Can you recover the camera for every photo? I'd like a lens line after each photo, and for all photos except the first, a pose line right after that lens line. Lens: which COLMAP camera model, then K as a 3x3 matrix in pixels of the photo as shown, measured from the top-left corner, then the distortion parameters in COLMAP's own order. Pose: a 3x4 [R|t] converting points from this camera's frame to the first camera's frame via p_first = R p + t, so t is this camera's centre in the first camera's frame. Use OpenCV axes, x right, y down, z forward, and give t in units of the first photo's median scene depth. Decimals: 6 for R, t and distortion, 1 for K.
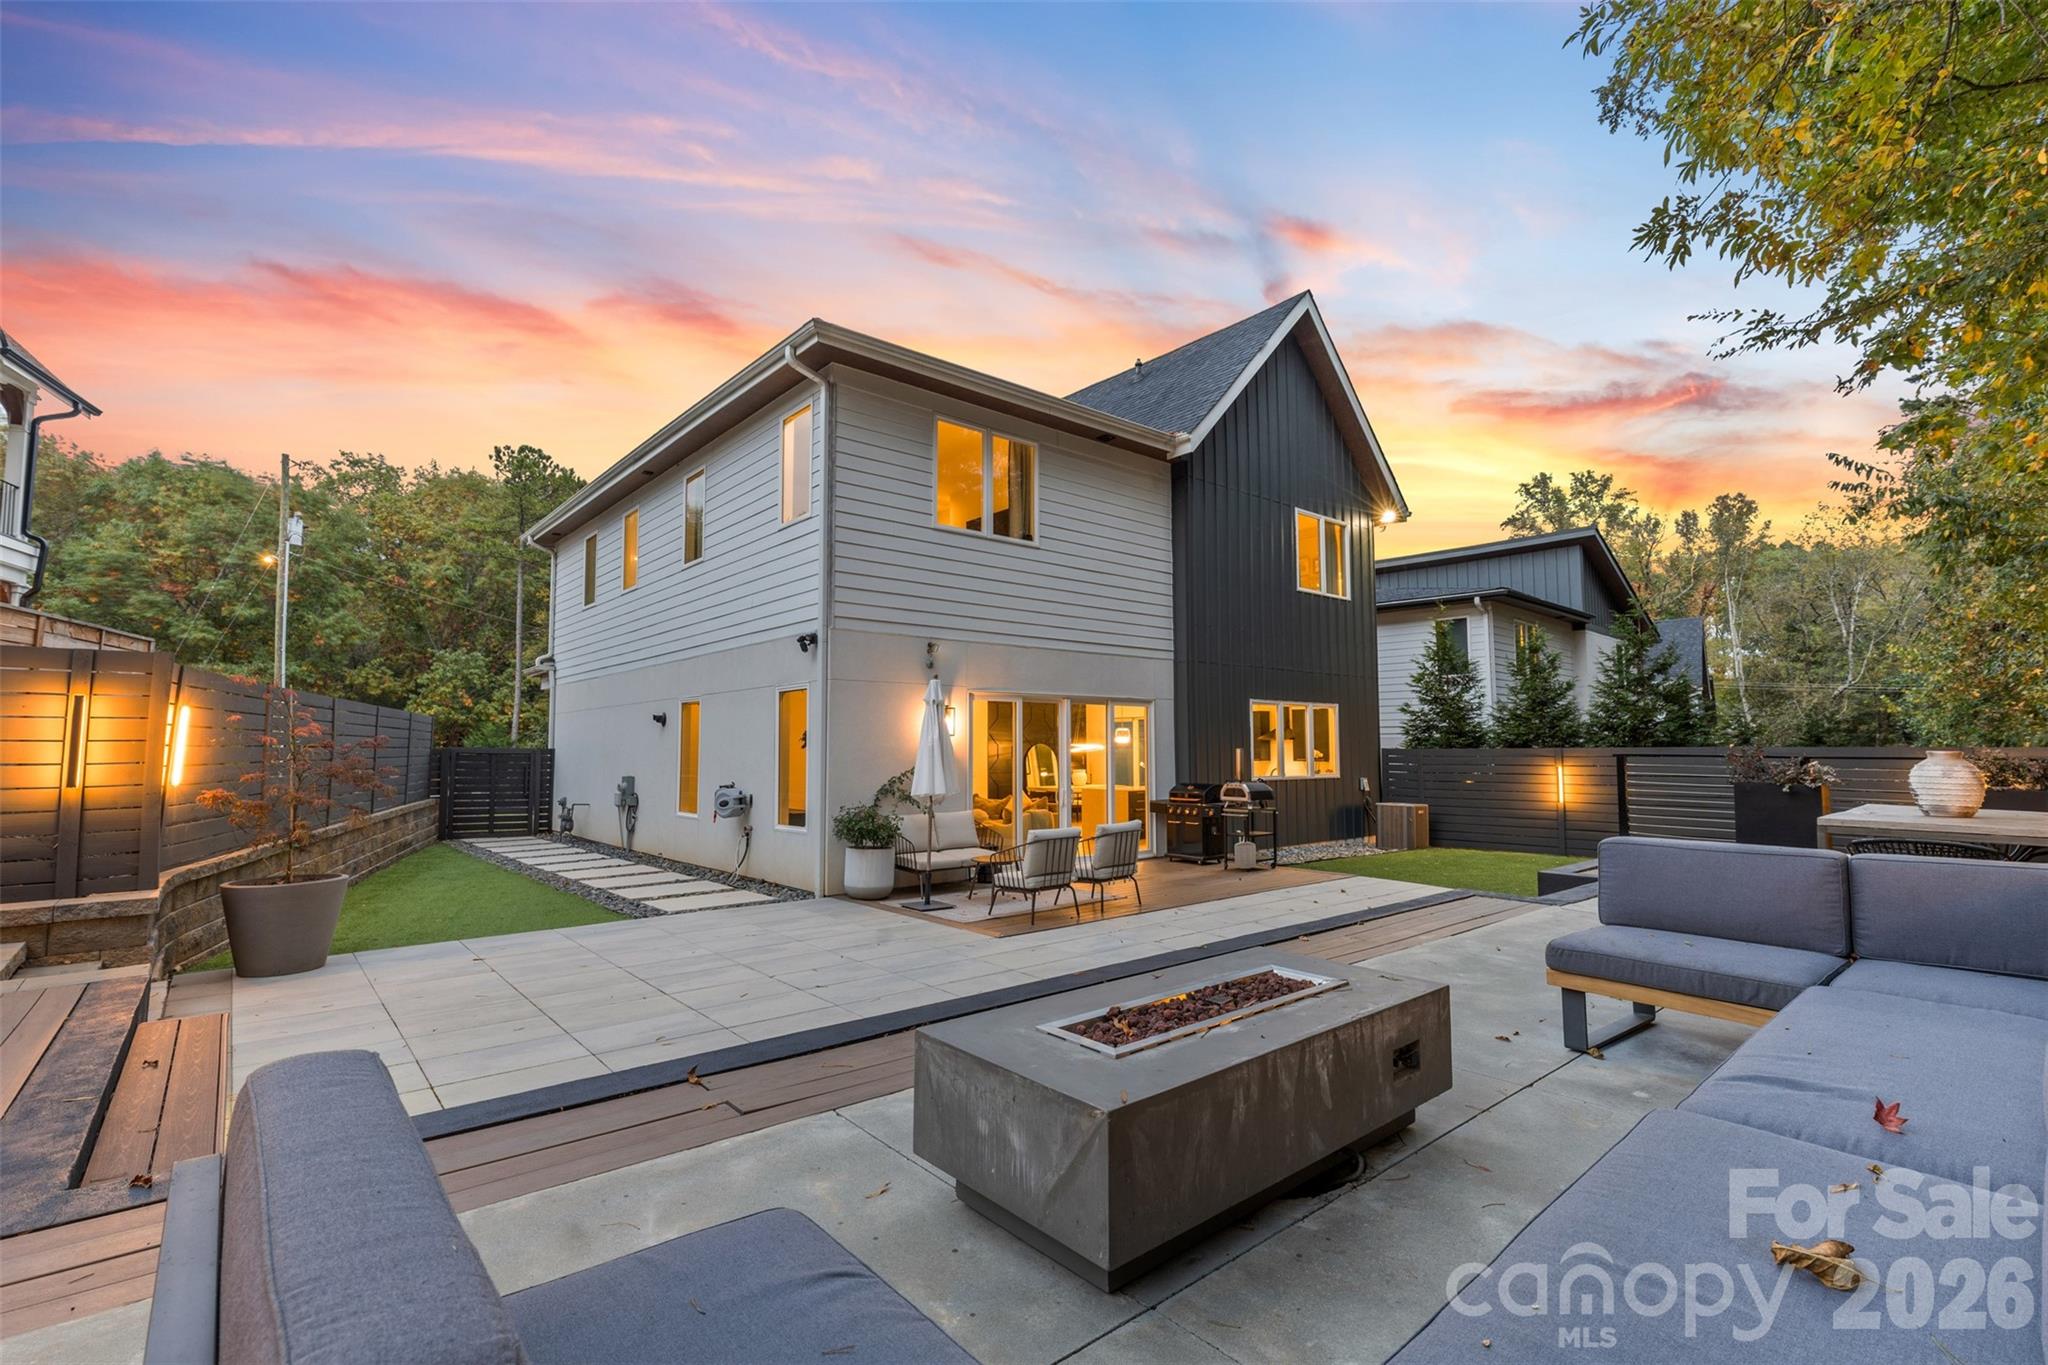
lens RADIAL K [[910.0, 0, 1017.3], [0, 910.0, 684.5], [0, 0, 1]] dist [0.003640, -0.000452]
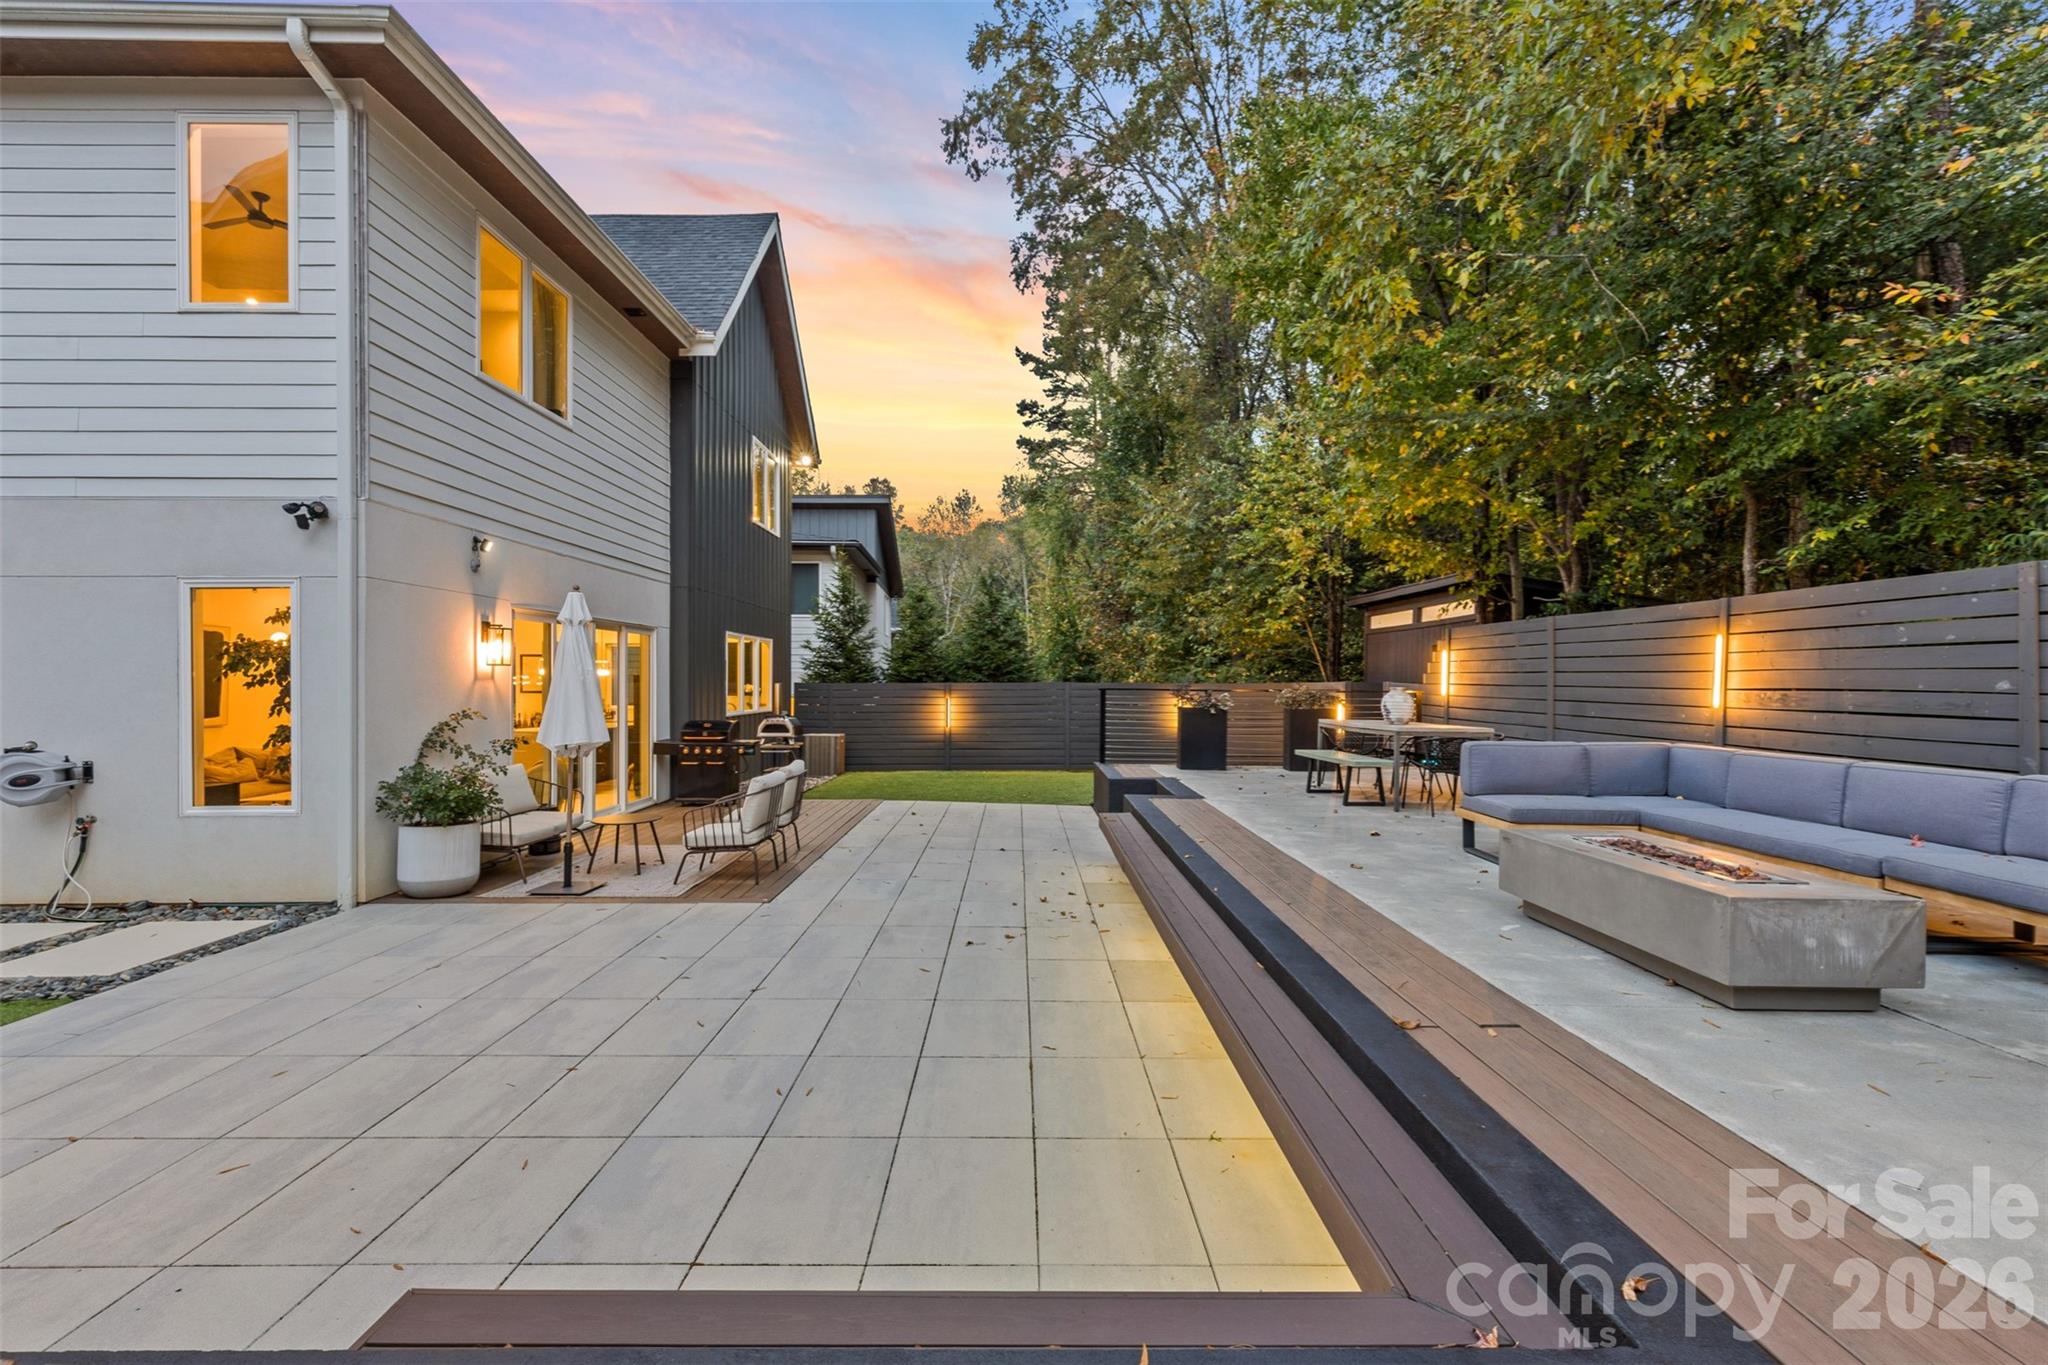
lens RADIAL K [[921.8, 0, 1012.1], [0, 921.8, 683.3], [0, 0, 1]] dist [0.007818, -0.000048]
pose [[0.649322, 0.002133, 0.760511, -0.297043], [-0.057377, 0.997283, 0.046191, 0.009245], [-0.758346, -0.073628, 0.647680, 0.150240]]
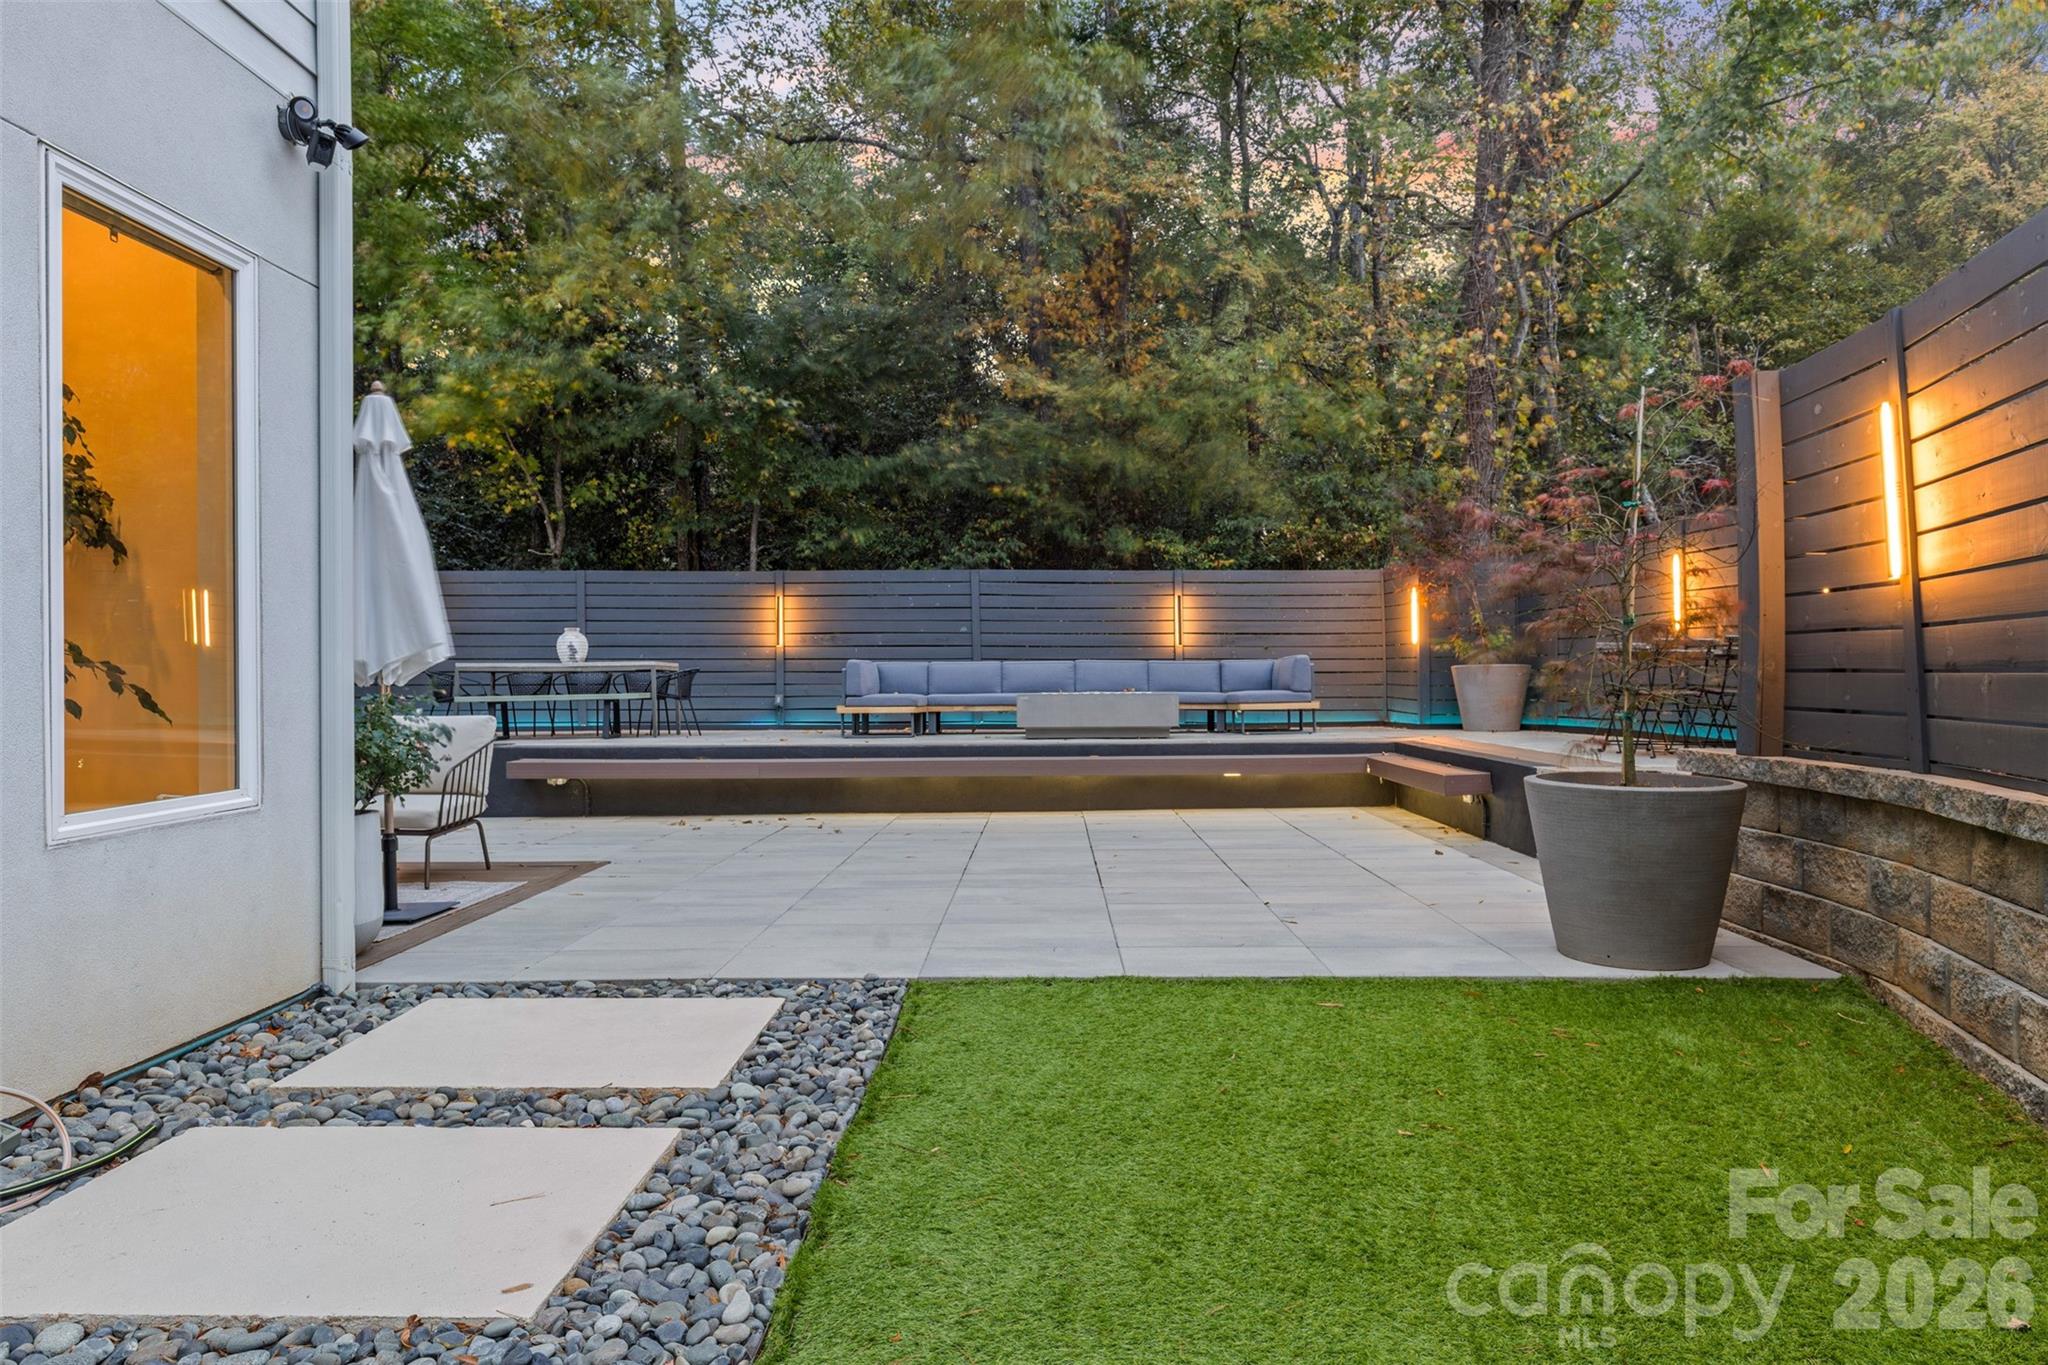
lens RADIAL K [[1314.2, 0, 1024.0], [0, 1314.2, 682.5], [0, 0, 1]] dist [-0.001934, 0.000395]
pose [[-0.749901, 0.004470, 0.661535, -0.498767], [-0.039961, 0.997845, -0.052041, 0.101240], [-0.660342, -0.065461, -0.748106, 0.851921]]
